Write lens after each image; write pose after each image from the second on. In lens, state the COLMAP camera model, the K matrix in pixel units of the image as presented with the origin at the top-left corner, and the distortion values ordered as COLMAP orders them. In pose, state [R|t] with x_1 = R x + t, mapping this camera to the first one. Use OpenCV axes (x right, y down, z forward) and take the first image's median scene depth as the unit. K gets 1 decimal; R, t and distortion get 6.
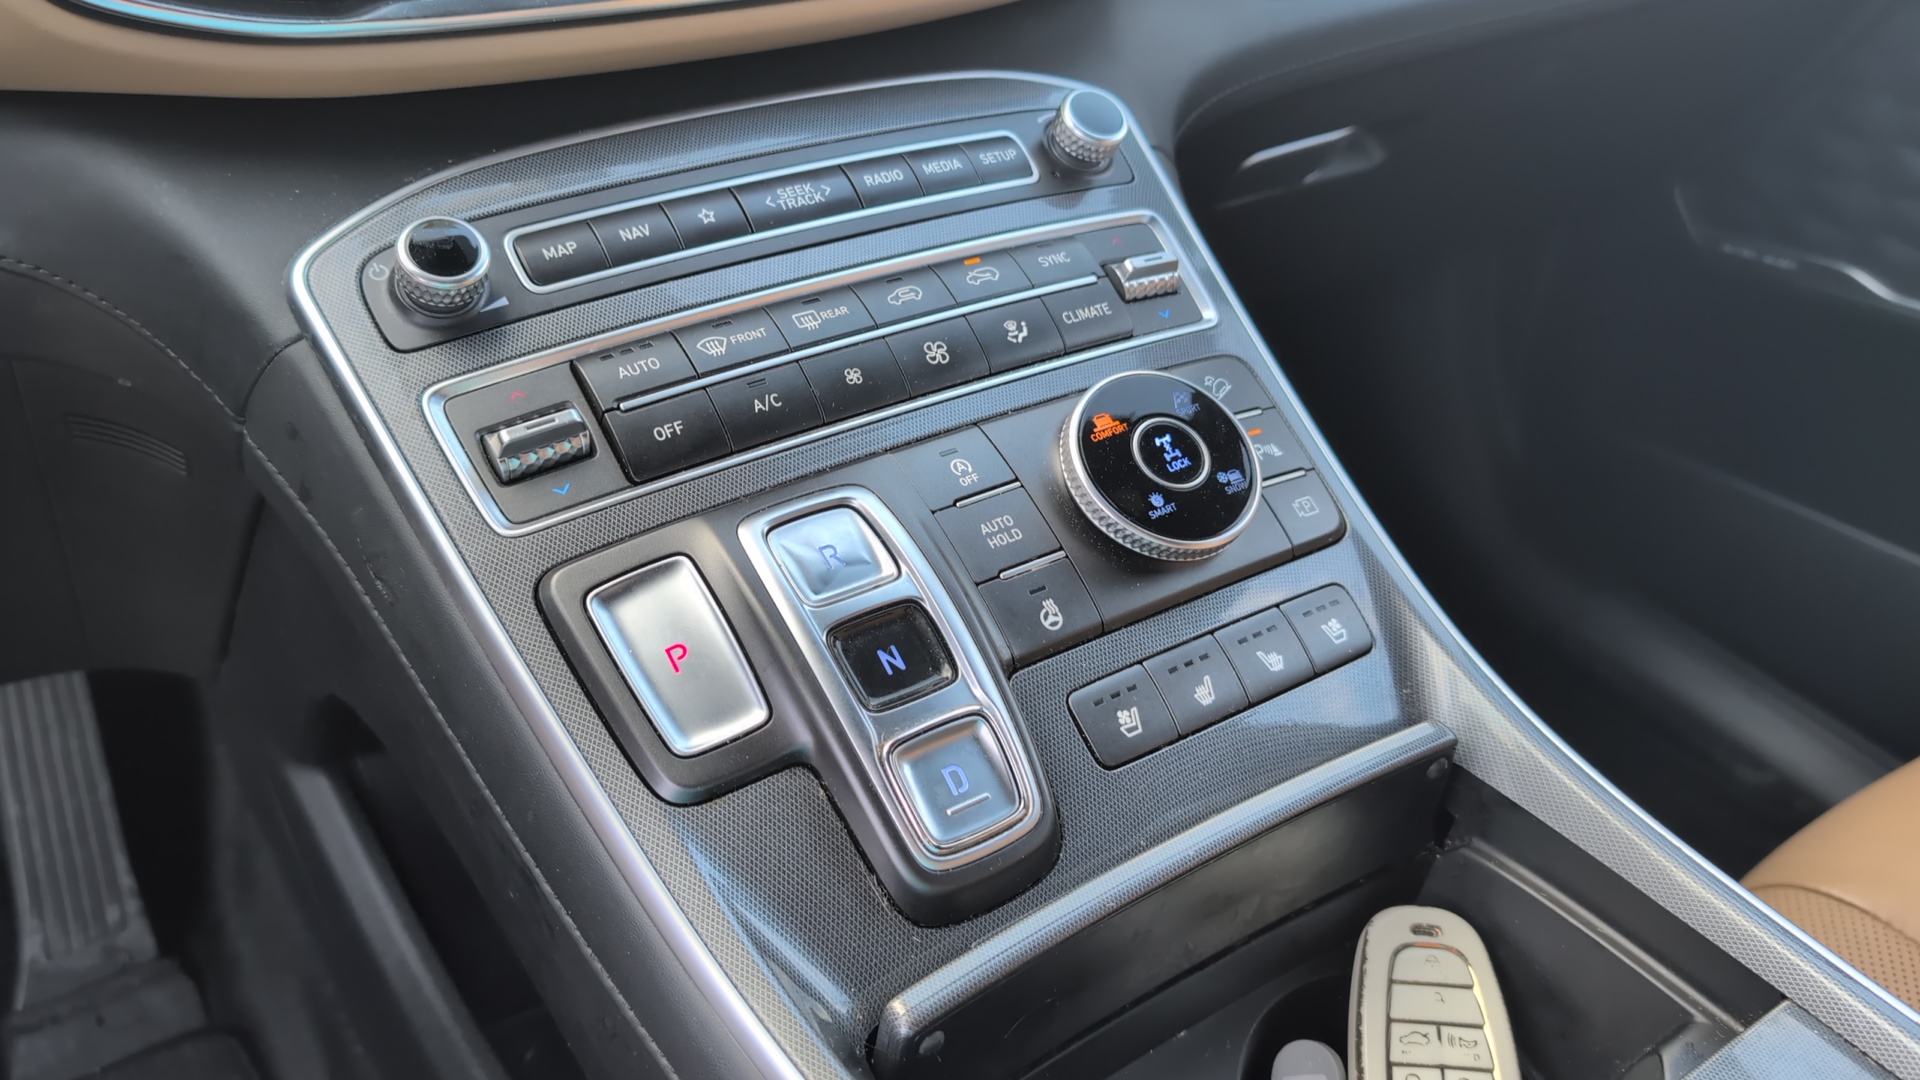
lens RADIAL K [[1465.9, 0, 960.0], [0, 1465.9, 540.0], [0, 0, 1]] dist [0.087435, 0.000084]
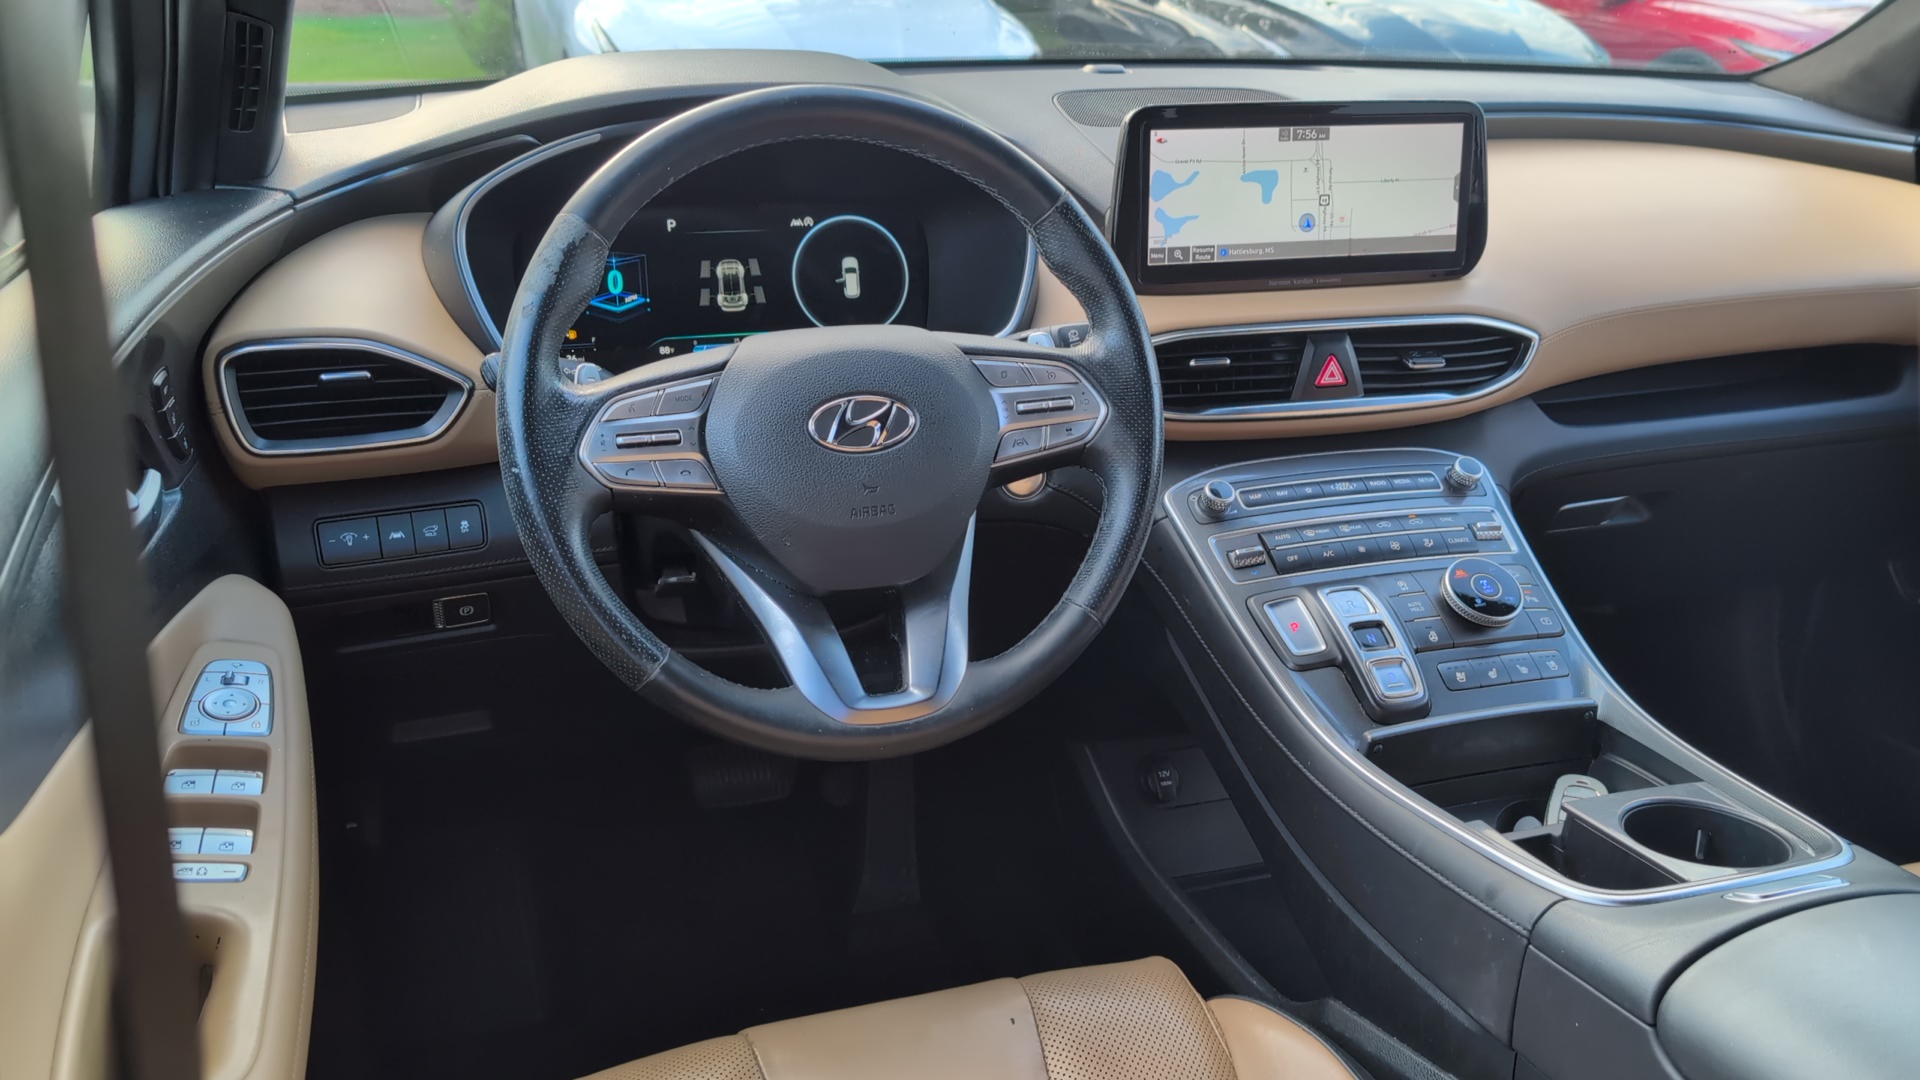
lens RADIAL K [[1589.2, 0, 960.0], [0, 1589.2, 540.0], [0, 0, 1]] dist [-0.008473, -0.005412]
pose [[0.958398, 0.071296, -0.276388, 0.022087], [-0.145985, 0.954512, -0.259992, 0.703431], [0.245279, 0.289524, 0.925210, -1.776486]]
